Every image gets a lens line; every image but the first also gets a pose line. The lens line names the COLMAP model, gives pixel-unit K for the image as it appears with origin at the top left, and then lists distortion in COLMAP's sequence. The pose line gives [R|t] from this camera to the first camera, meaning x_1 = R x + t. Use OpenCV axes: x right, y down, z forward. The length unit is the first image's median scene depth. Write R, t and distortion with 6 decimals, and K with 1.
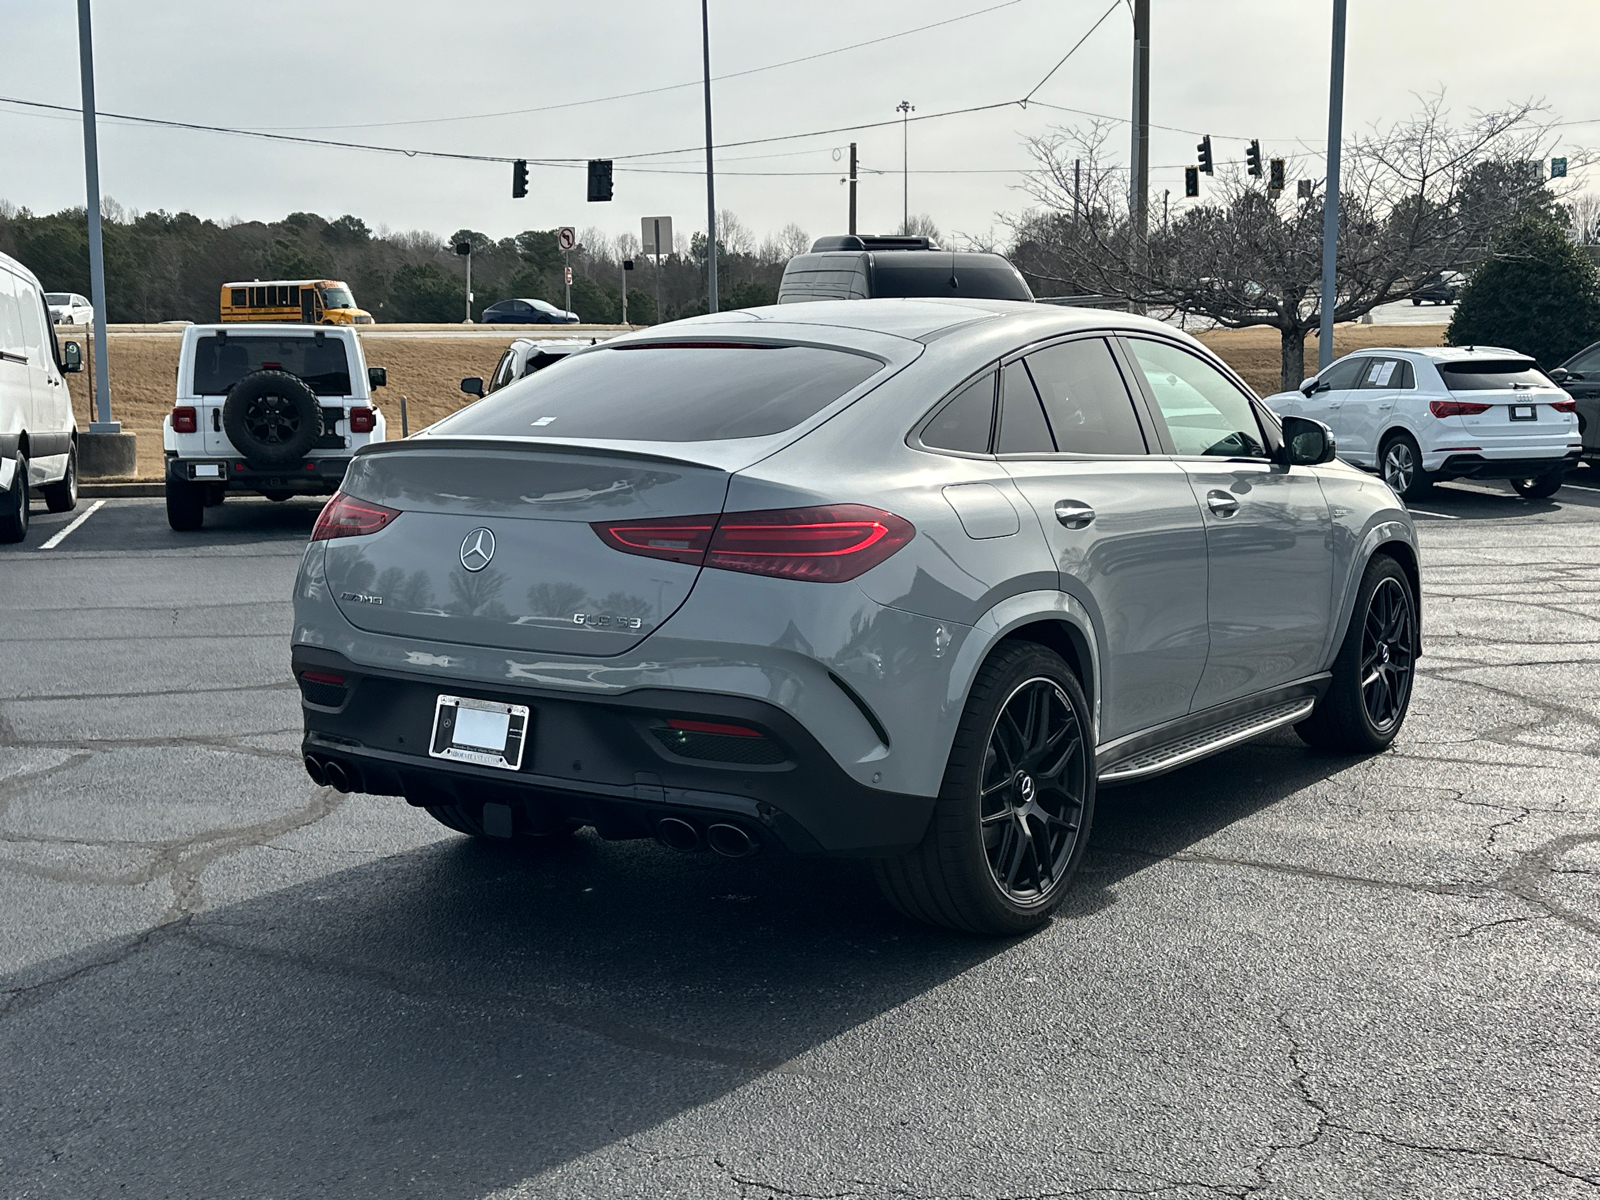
lens RADIAL K [[1908.5, 0, 795.7], [0, 1908.5, 604.3], [0, 0, 1]] dist [0.050493, 0.000000]
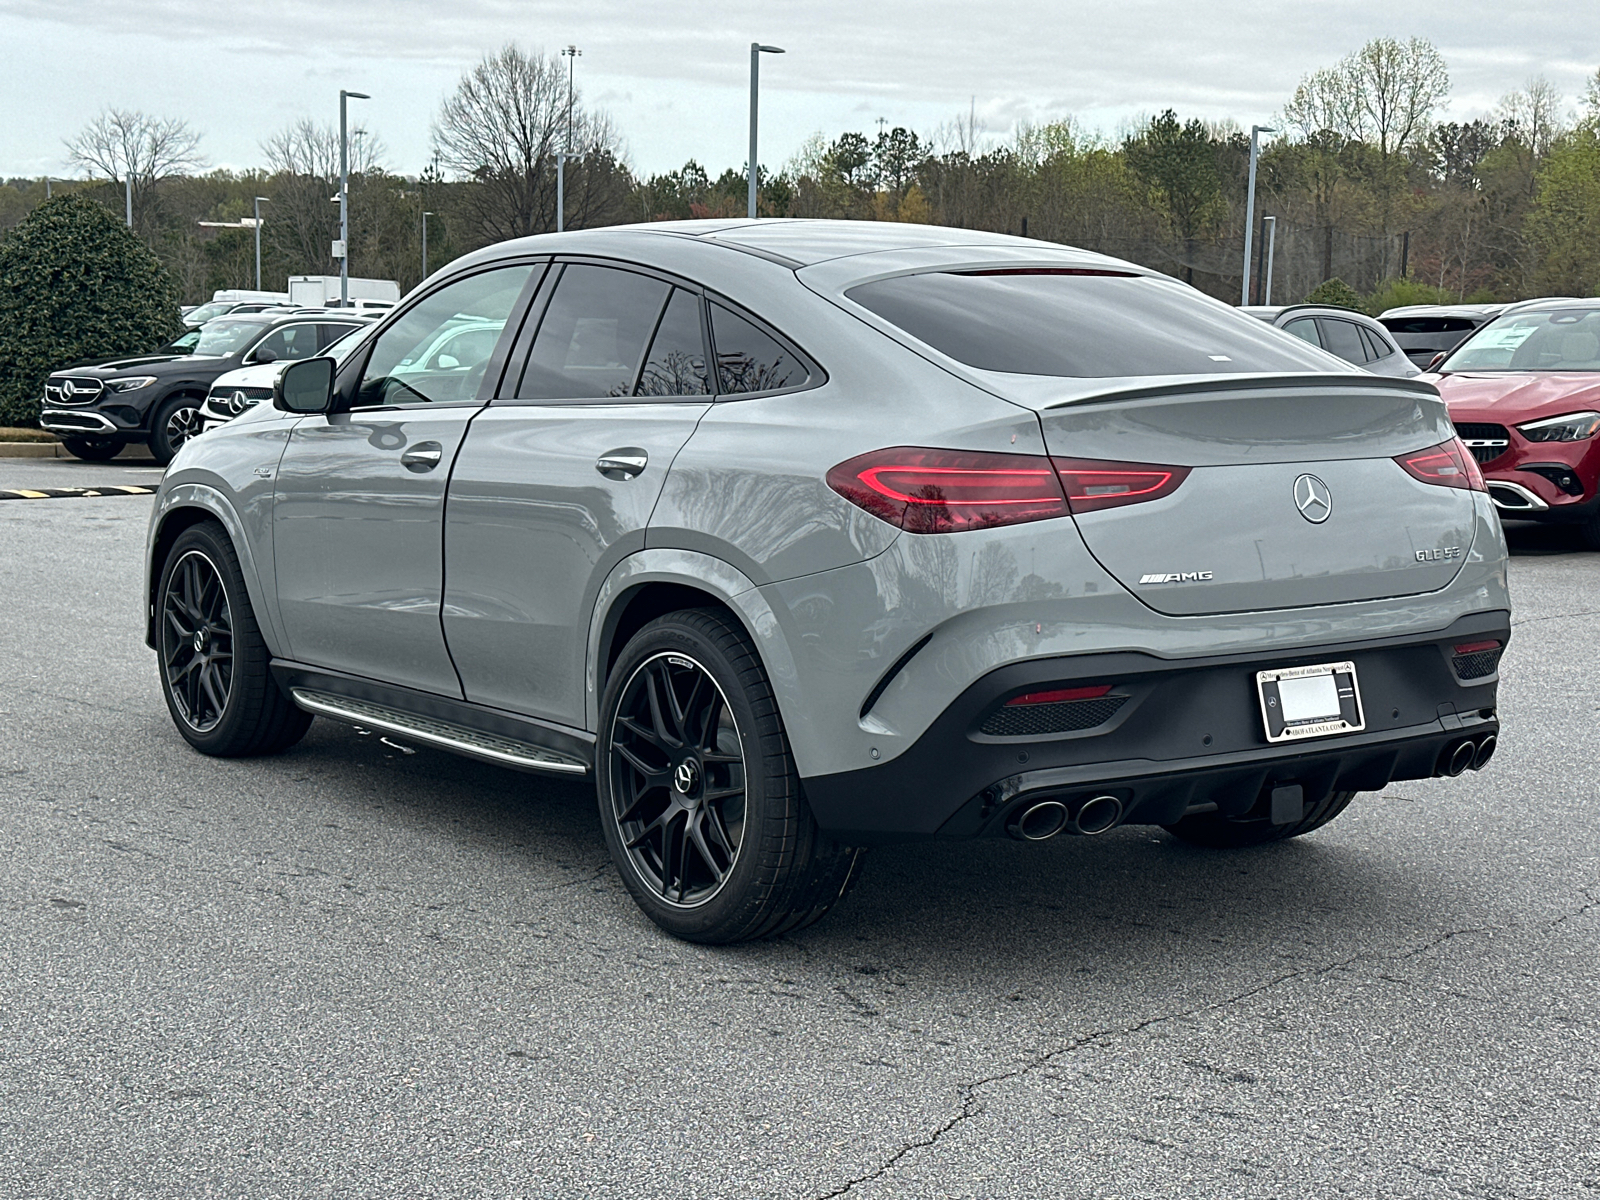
lens RADIAL K [[2482.5, 0, 803.3], [0, 2482.5, 598.1], [0, 0, 1]] dist [0.075077, 0.000000]
pose [[0.334566, -0.107501, 0.936221, -2.269181], [0.113967, 0.990796, 0.073040, -0.159187], [-0.935456, 0.082261, 0.343738, 1.395244]]
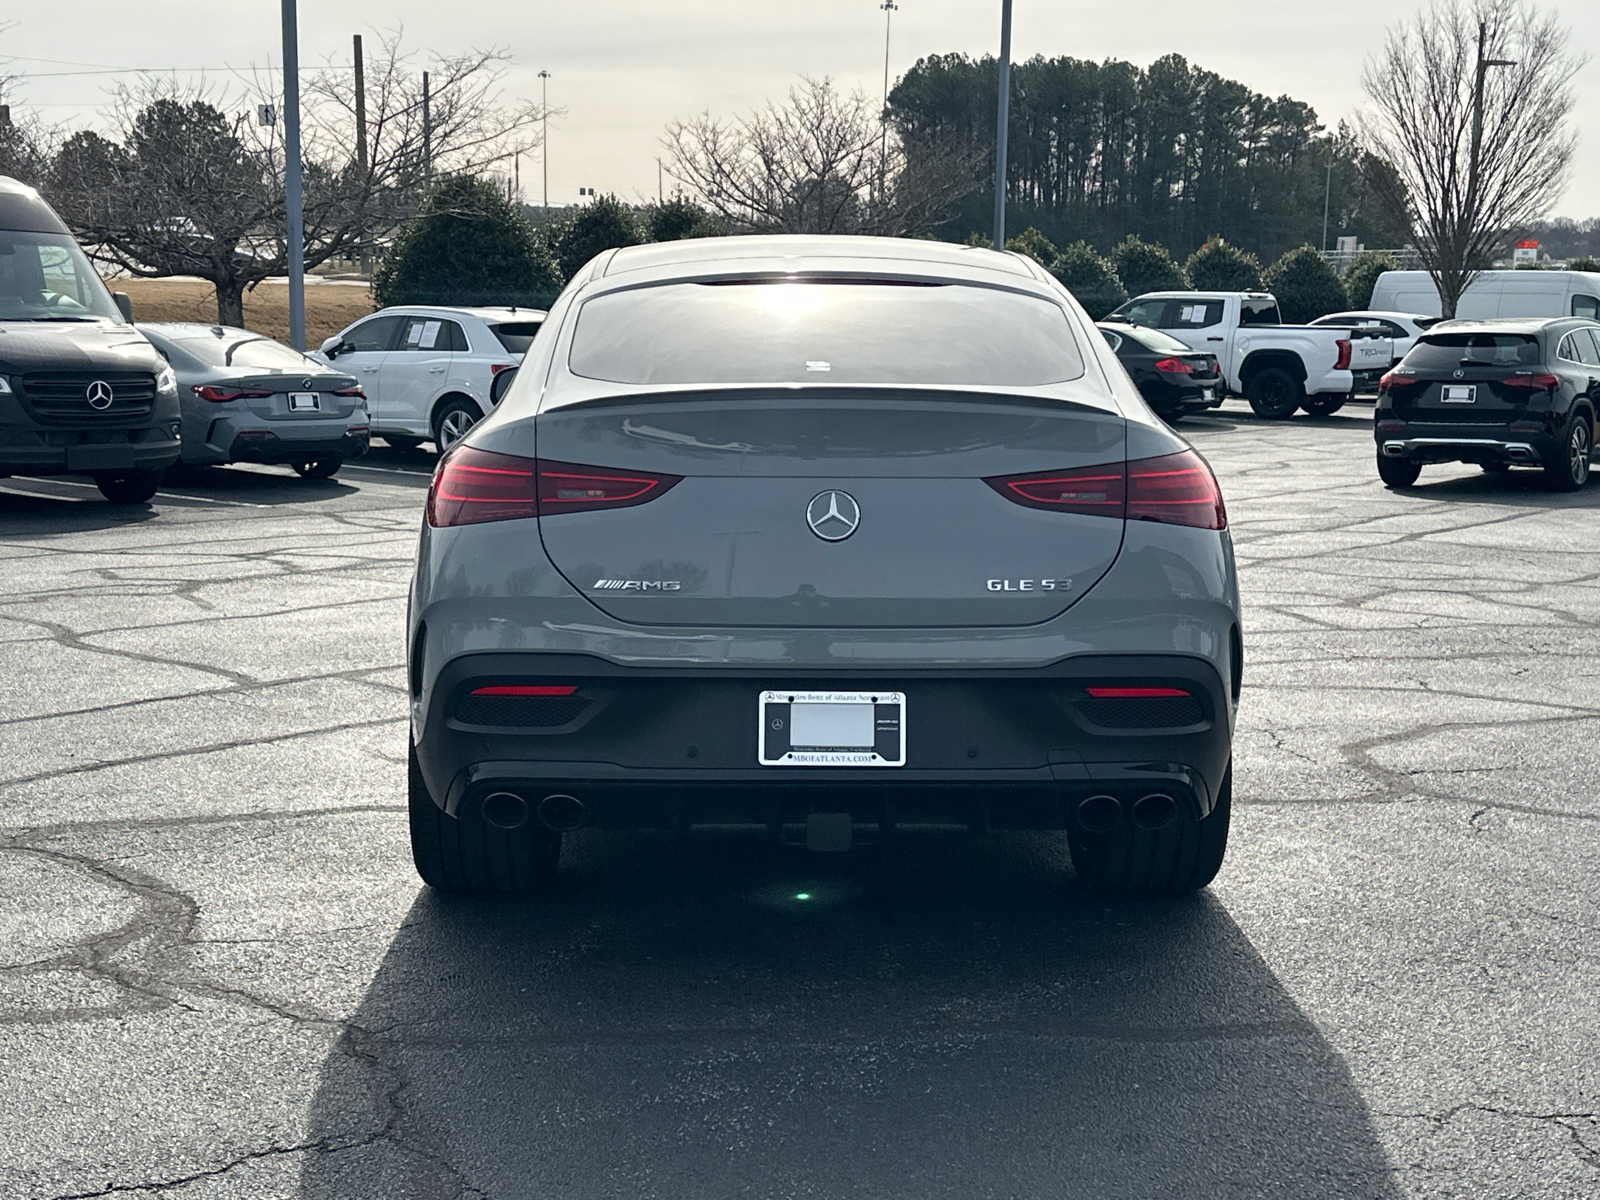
lens RADIAL K [[2138.3, 0, 849.8], [0, 2138.3, 616.4], [0, 0, 1]] dist [0.128720, 0.000000]
pose [[0.813417, -0.067855, 0.577710, -1.209207], [0.062827, 0.997611, 0.028714, -0.017515], [-0.578279, 0.012939, 0.815737, 0.365671]]
